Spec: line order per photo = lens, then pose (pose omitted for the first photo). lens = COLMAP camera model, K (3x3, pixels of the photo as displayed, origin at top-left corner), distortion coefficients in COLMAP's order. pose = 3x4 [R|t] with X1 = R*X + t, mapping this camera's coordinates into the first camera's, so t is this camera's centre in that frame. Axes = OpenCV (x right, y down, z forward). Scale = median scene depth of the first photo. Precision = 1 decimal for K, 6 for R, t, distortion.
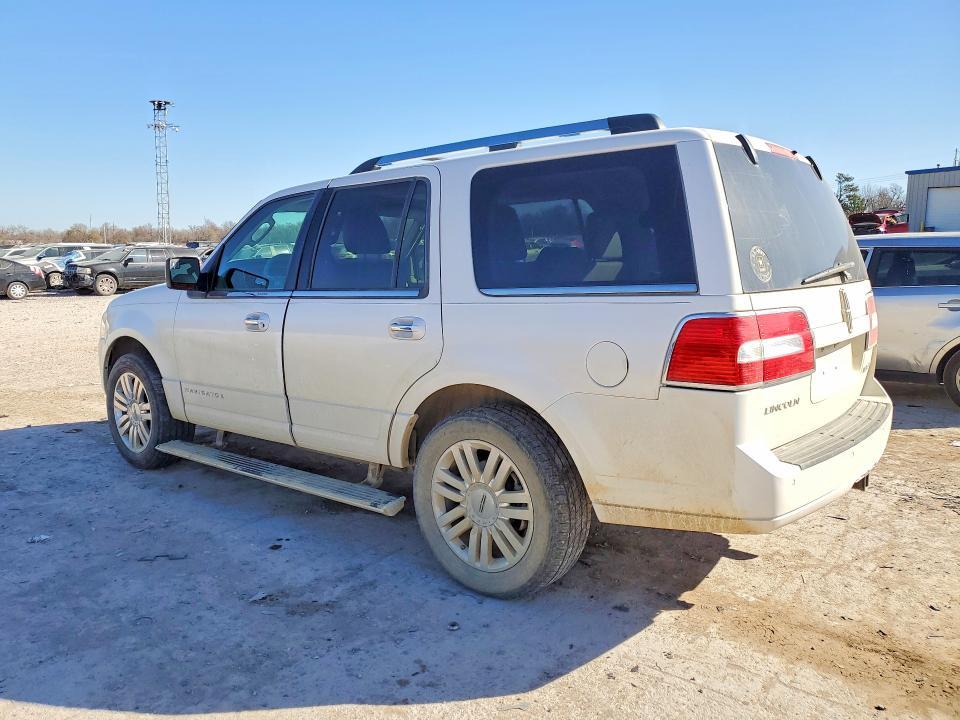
lens RADIAL K [[740.9, 0, 480.0], [0, 740.9, 360.0], [0, 0, 1]] dist [0.002463, 0.001482]
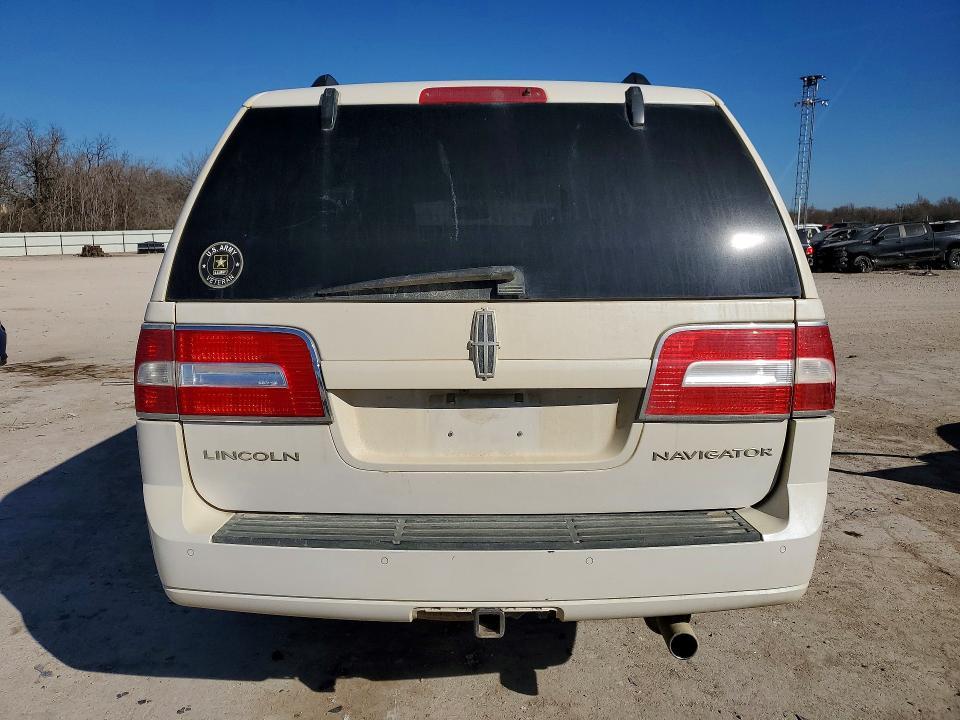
lens RADIAL K [[738.3, 0, 480.0], [0, 738.3, 360.0], [0, 0, 1]] dist [0.116481, -0.134481]
pose [[0.646756, 0.125043, -0.752377, 0.975459], [-0.108245, 0.991532, 0.071741, -0.099013], [0.754977, 0.035042, 0.654815, 0.594422]]
